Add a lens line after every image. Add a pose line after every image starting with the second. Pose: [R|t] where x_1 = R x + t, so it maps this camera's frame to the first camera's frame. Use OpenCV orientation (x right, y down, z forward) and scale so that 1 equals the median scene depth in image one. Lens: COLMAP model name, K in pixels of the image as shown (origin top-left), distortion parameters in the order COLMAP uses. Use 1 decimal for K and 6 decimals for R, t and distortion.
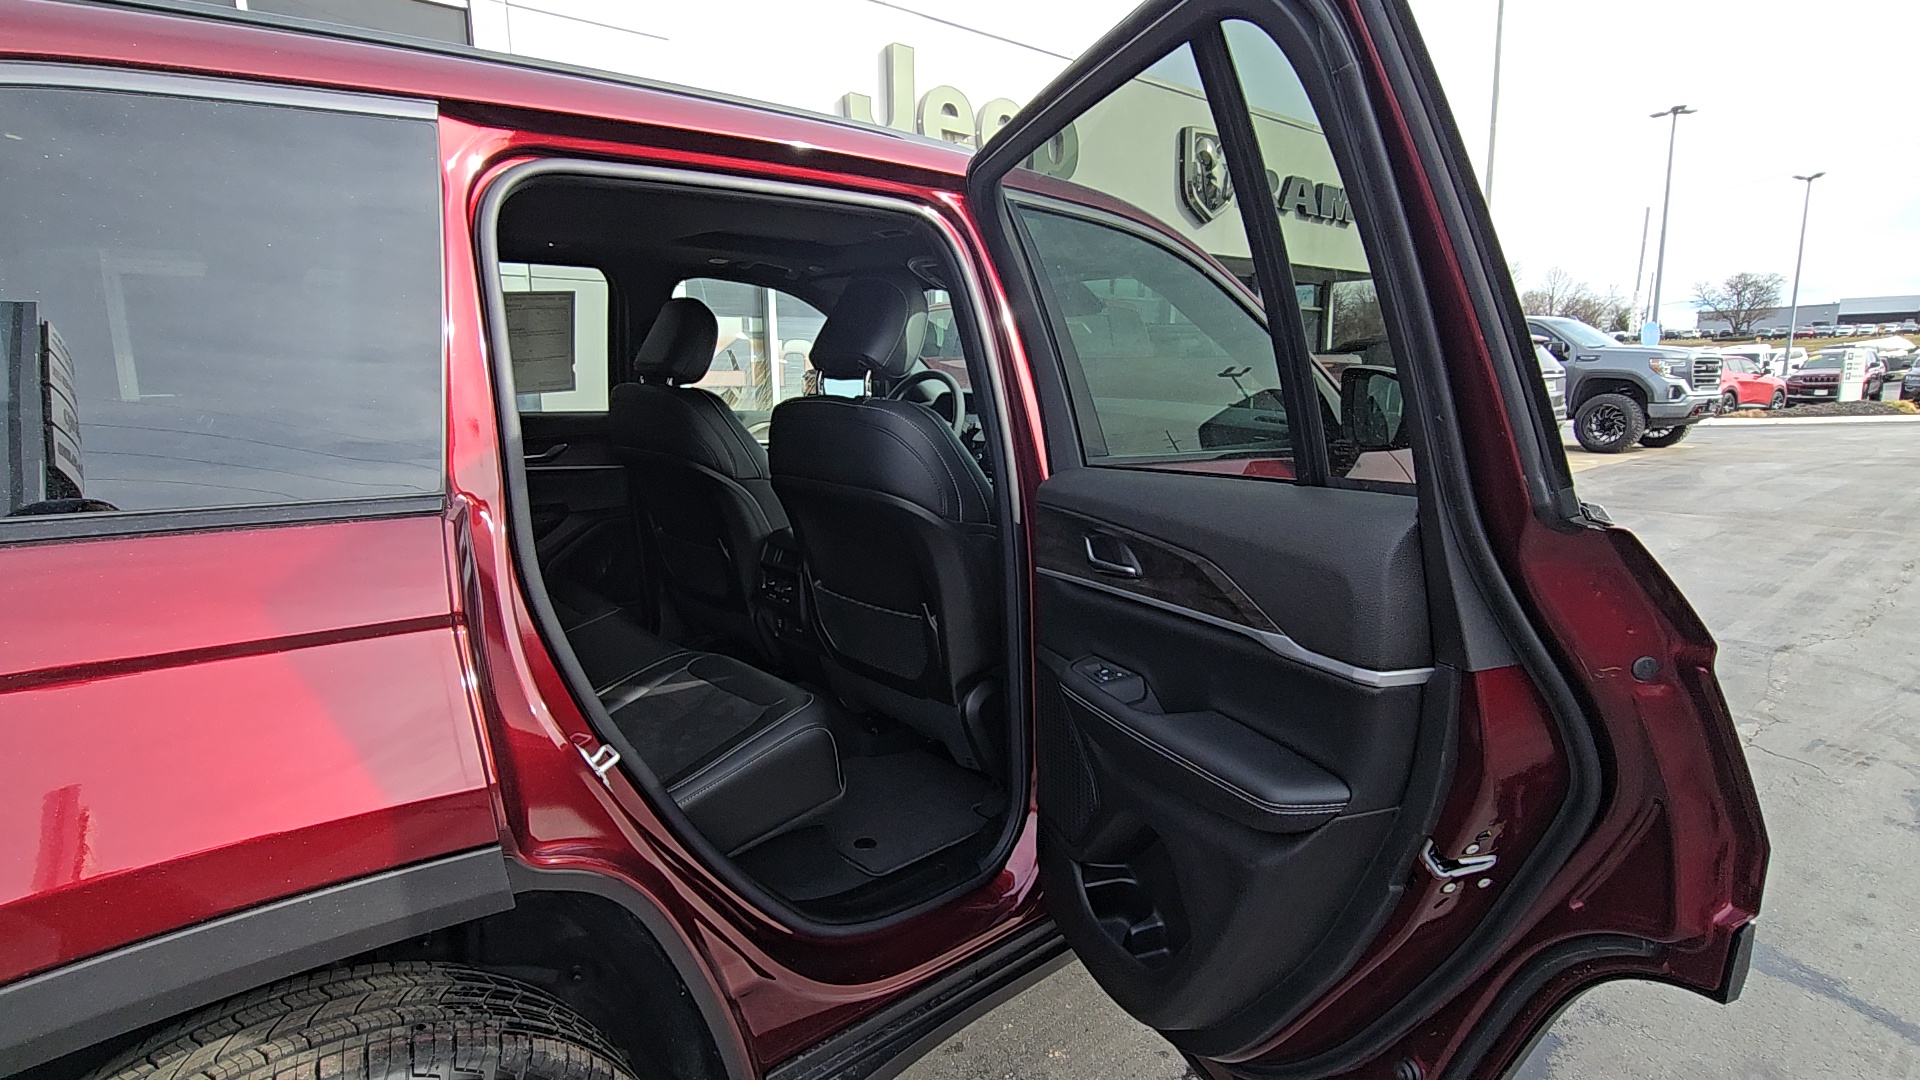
lens RADIAL K [[965.2, 0, 952.9], [0, 965.2, 549.3], [0, 0, 1]] dist [-0.000577, 0.000135]
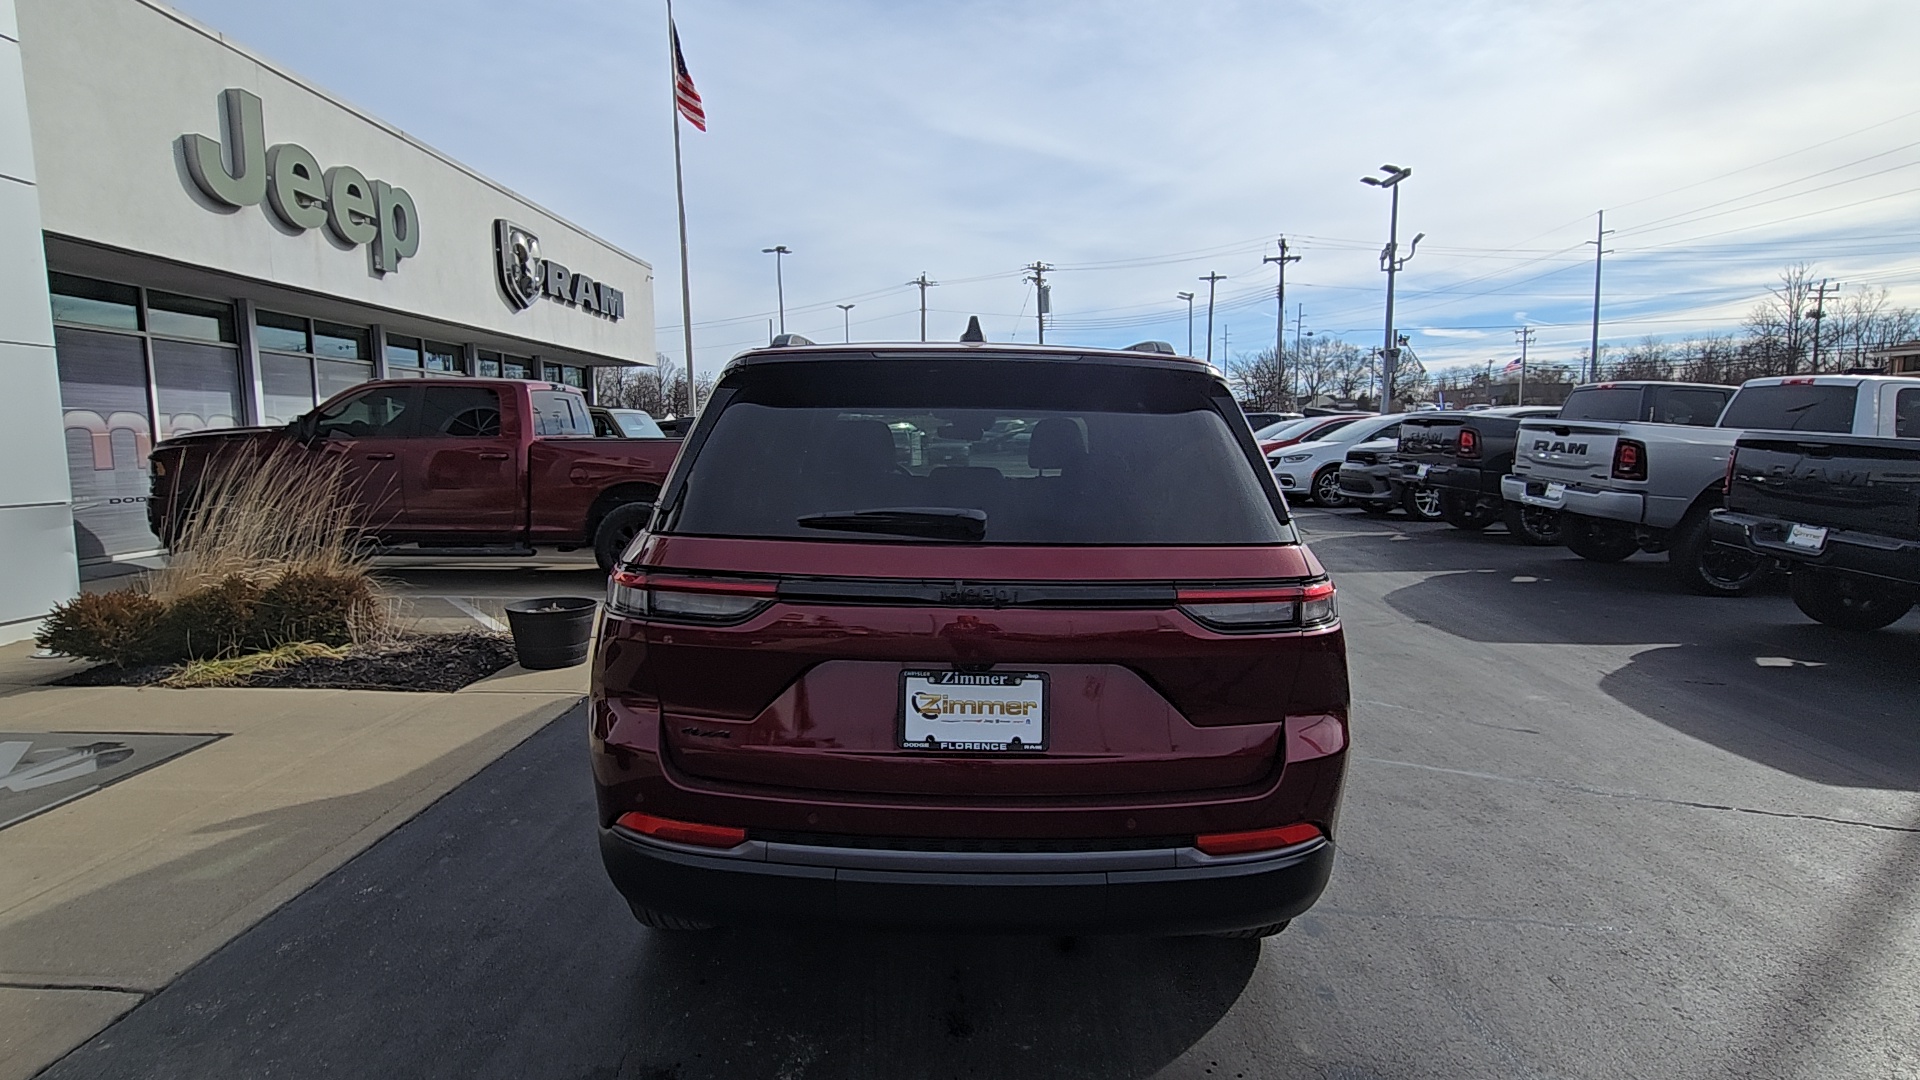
lens RADIAL K [[965.2, 0, 951.9], [0, 965.2, 547.0], [0, 0, 1]] dist [-0.000577, 0.000135]
pose [[0.664484, -0.078912, 0.743124, -0.239697], [0.133919, 0.990886, -0.014525, -0.000577], [-0.735205, 0.109170, 0.668996, -0.031096]]
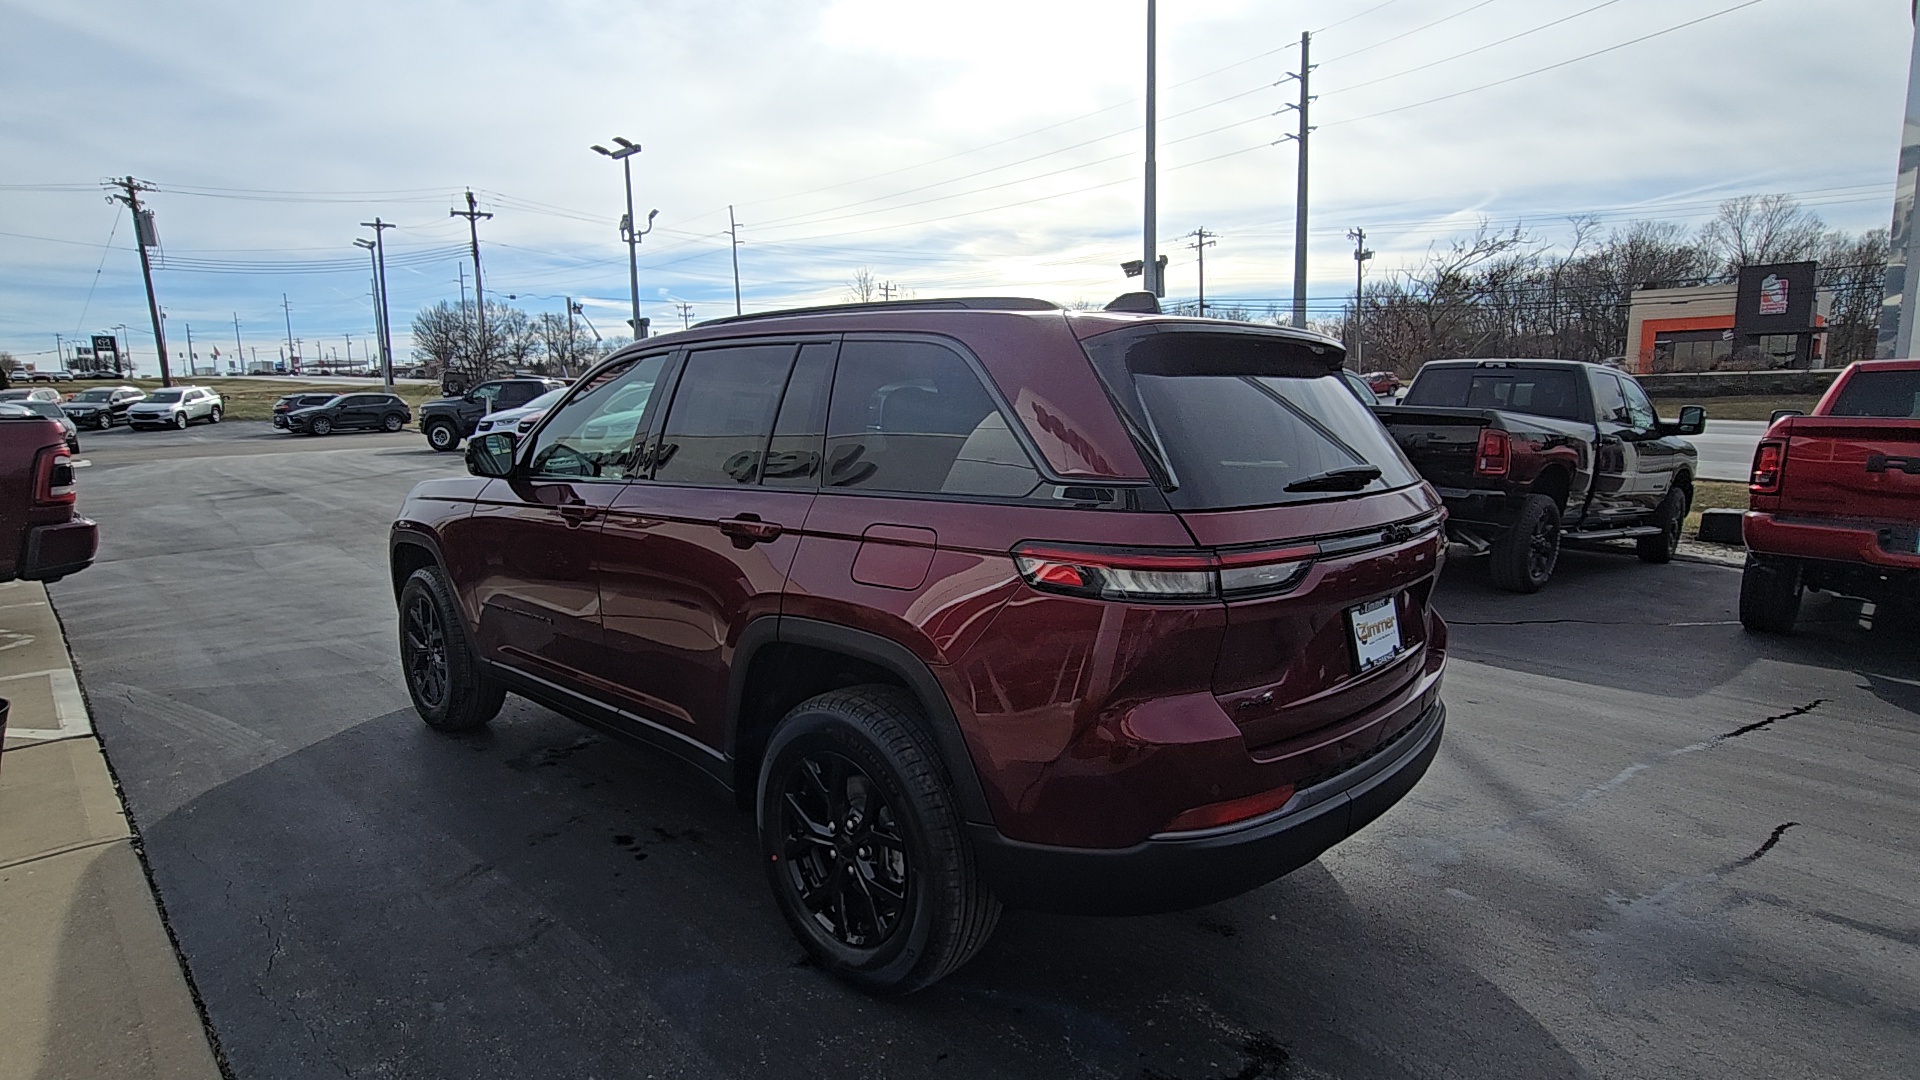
lens RADIAL K [[965.2, 0, 949.9], [0, 965.2, 546.1], [0, 0, 1]] dist [-0.000577, 0.000135]
pose [[-0.079855, -0.143909, 0.986364, -0.293848], [0.196105, 0.967918, 0.157094, -0.034170], [-0.977326, 0.205975, -0.049072, 0.140068]]
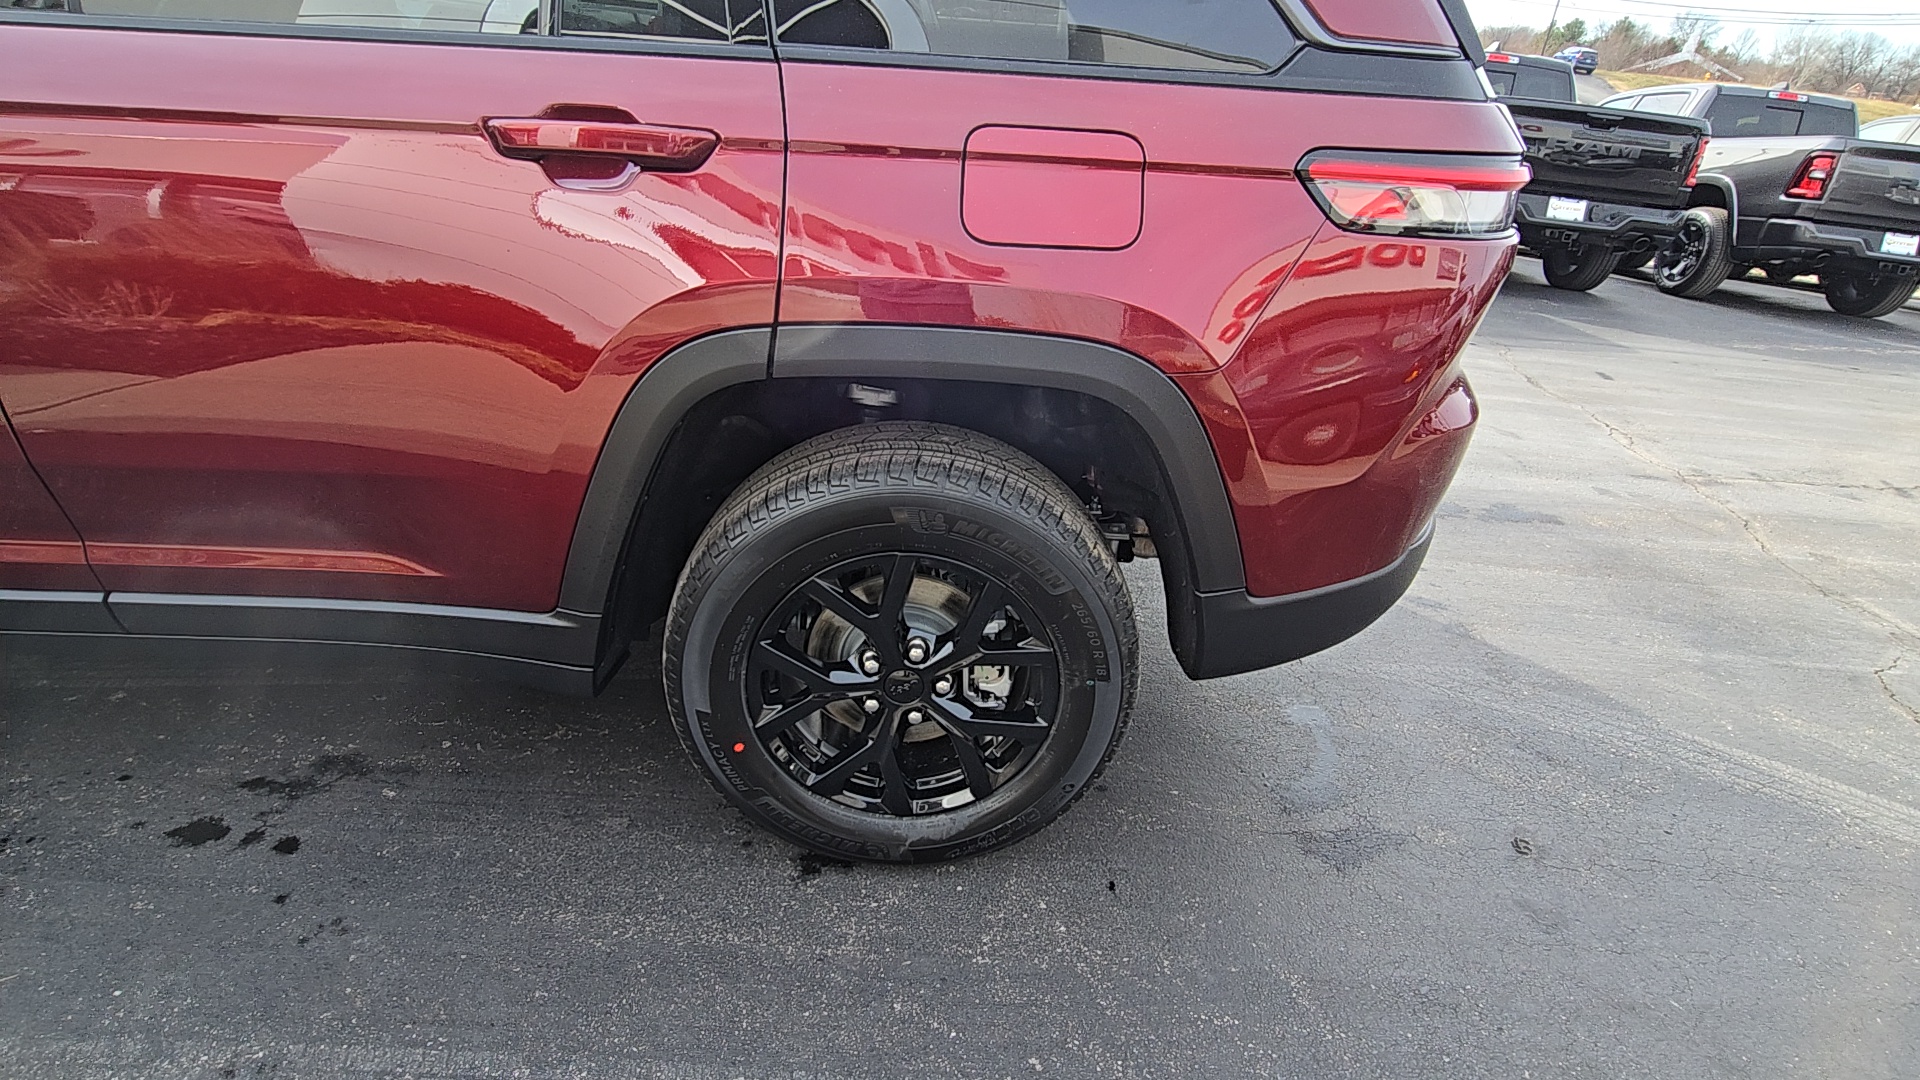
lens RADIAL K [[965.2, 0, 952.9], [0, 965.2, 543.7], [0, 0, 1]] dist [-0.000577, 0.000135]
pose [[-0.757134, -0.342139, 0.556498, -0.189132], [0.058087, 0.813243, 0.579018, -0.034057], [-0.650673, 0.470719, -0.595860, 0.213681]]
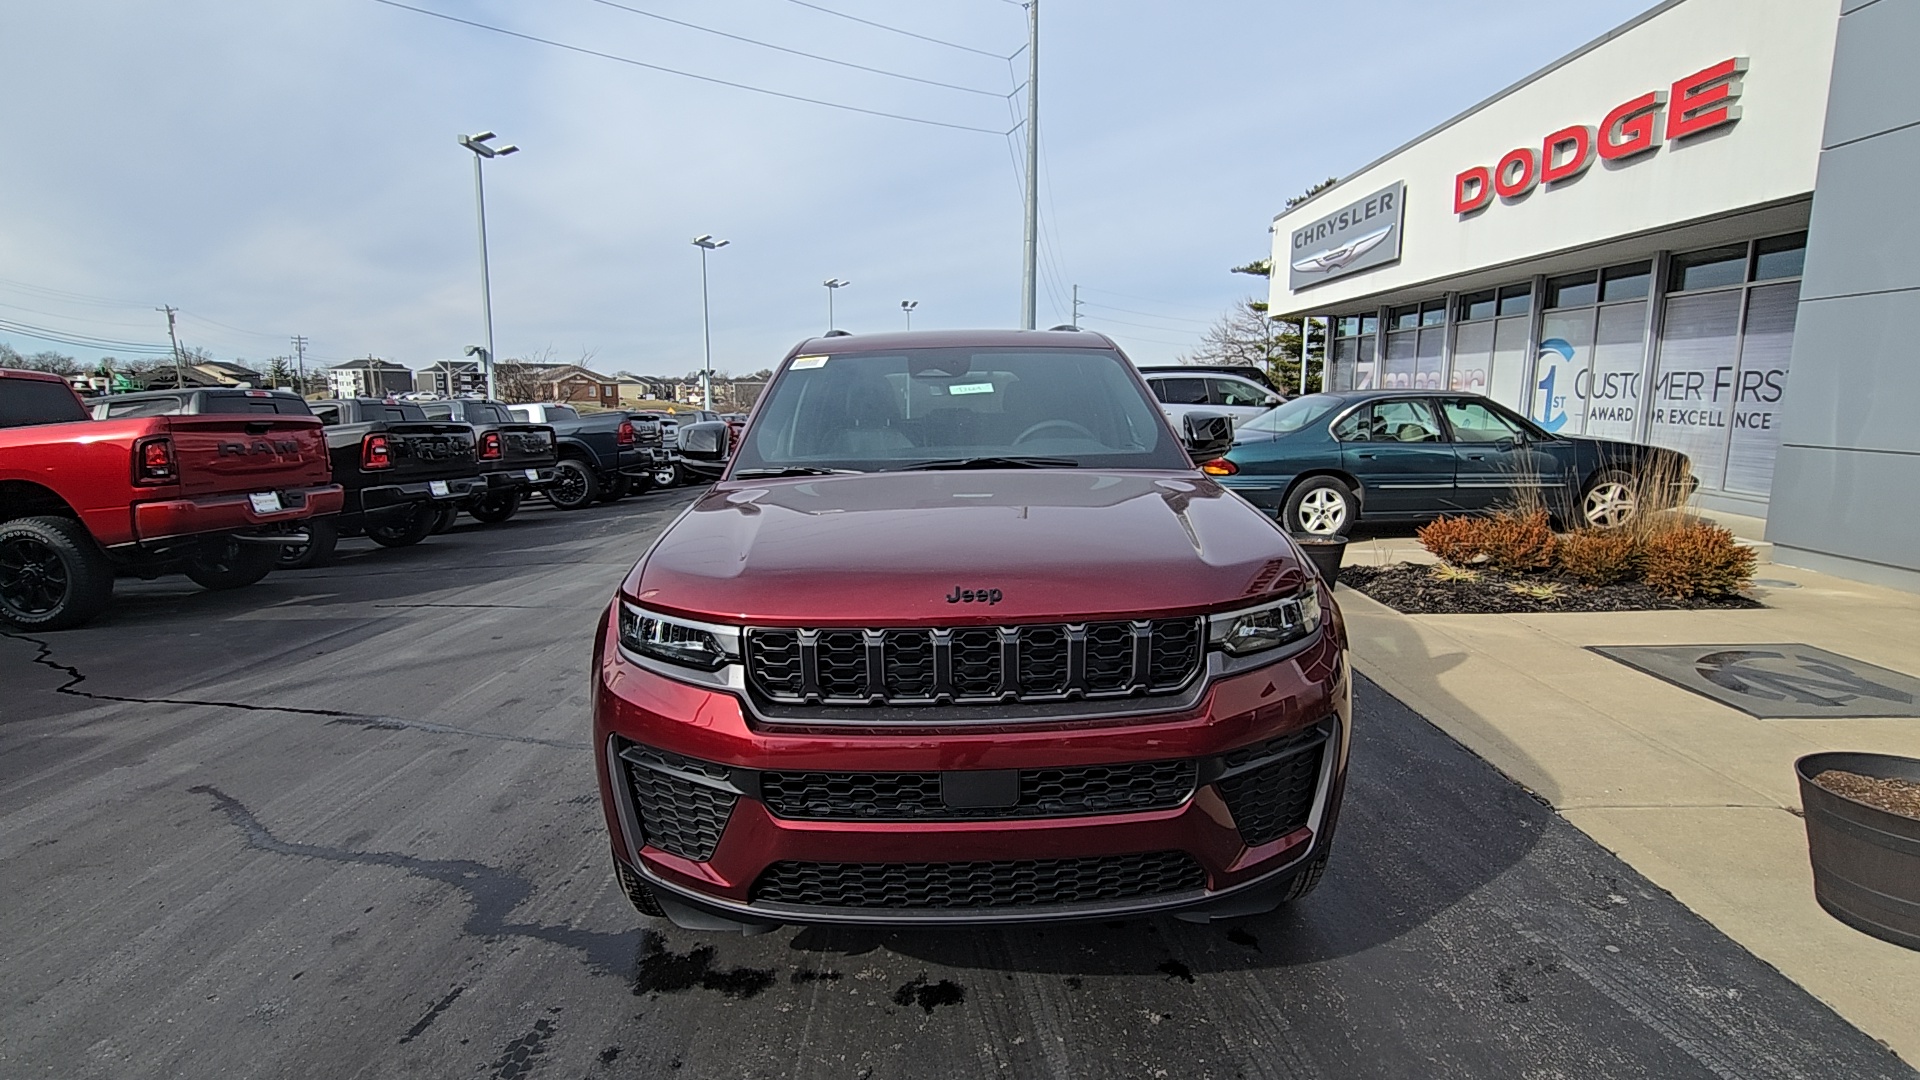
lens RADIAL K [[965.2, 0, 950.7], [0, 965.2, 546.7], [0, 0, 1]] dist [-0.000577, 0.000135]
pose [[-0.656097, 0.129934, -0.743407, 0.214790], [-0.130720, 0.950611, 0.281517, -0.076538], [0.743269, 0.281881, -0.606708, 0.355567]]
